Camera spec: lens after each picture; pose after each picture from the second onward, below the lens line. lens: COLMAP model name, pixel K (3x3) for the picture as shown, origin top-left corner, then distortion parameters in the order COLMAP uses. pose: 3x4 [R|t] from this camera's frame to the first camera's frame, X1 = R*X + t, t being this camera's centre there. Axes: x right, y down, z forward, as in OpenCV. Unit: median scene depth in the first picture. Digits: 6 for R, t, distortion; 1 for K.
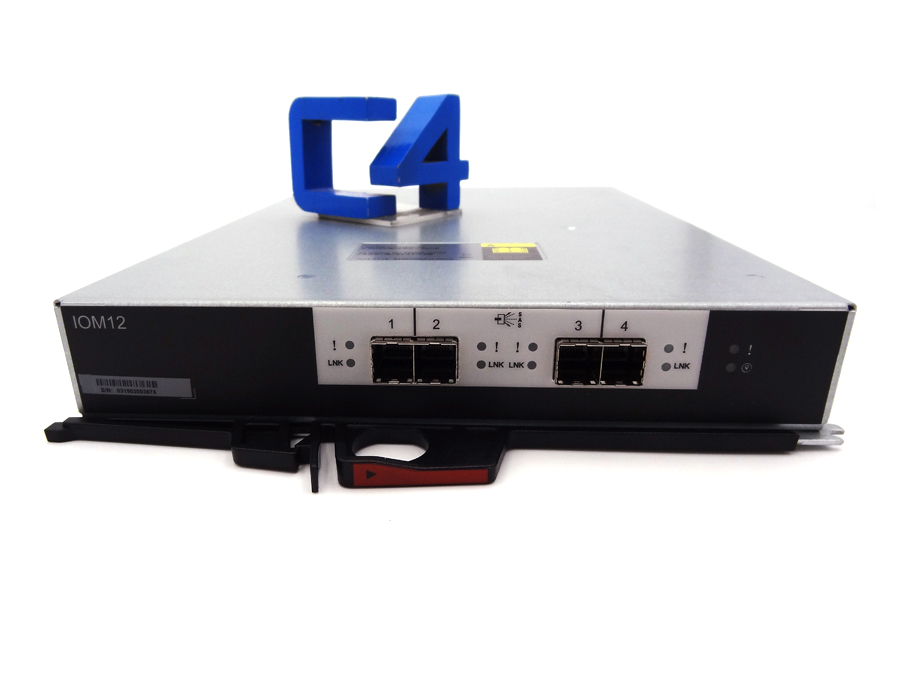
lens RADIAL K [[628.5, 0, 415.1], [0, 628.5, 370.2], [0, 0, 1]] dist [0.001520, 0.005580]
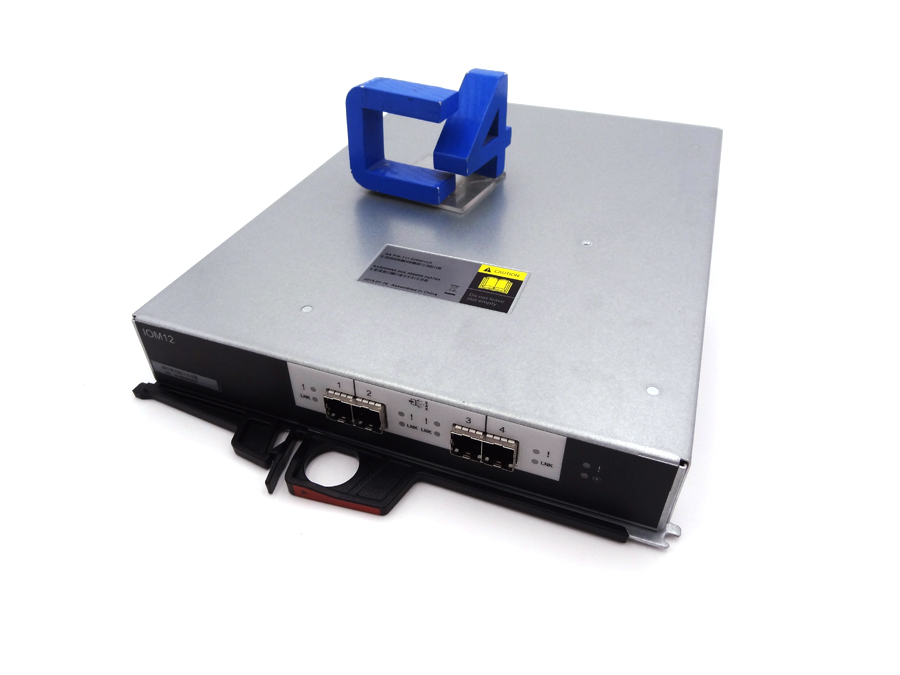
lens RADIAL K [[634.1, 0, 443.4], [0, 634.1, 334.7], [0, 0, 1]] dist [0.001263, -0.002119]
pose [[0.954348, 0.192606, -0.228303, 0.453587], [-0.113900, 0.941242, 0.317946, -0.616918], [0.276127, -0.277427, 0.920211, -0.156176]]
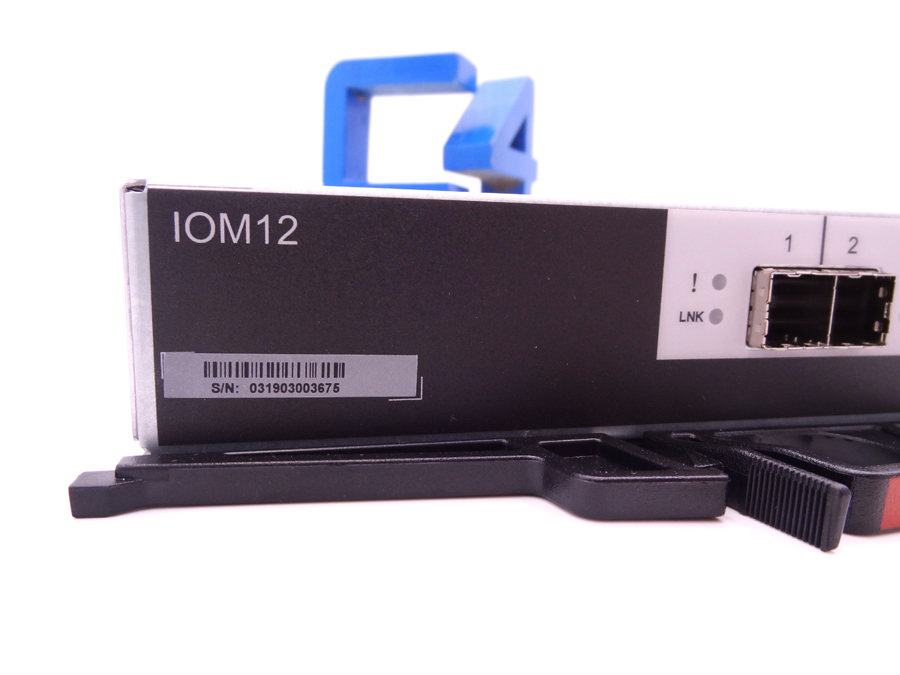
lens RADIAL K [[634.1, 0, 443.4], [0, 634.1, 334.7], [0, 0, 1]] dist [0.001263, -0.002119]
pose [[0.958074, -0.005329, 0.286470, -0.492447], [0.068574, 0.975034, -0.211203, 0.105427], [-0.278193, 0.221993, 0.934520, 0.550733]]
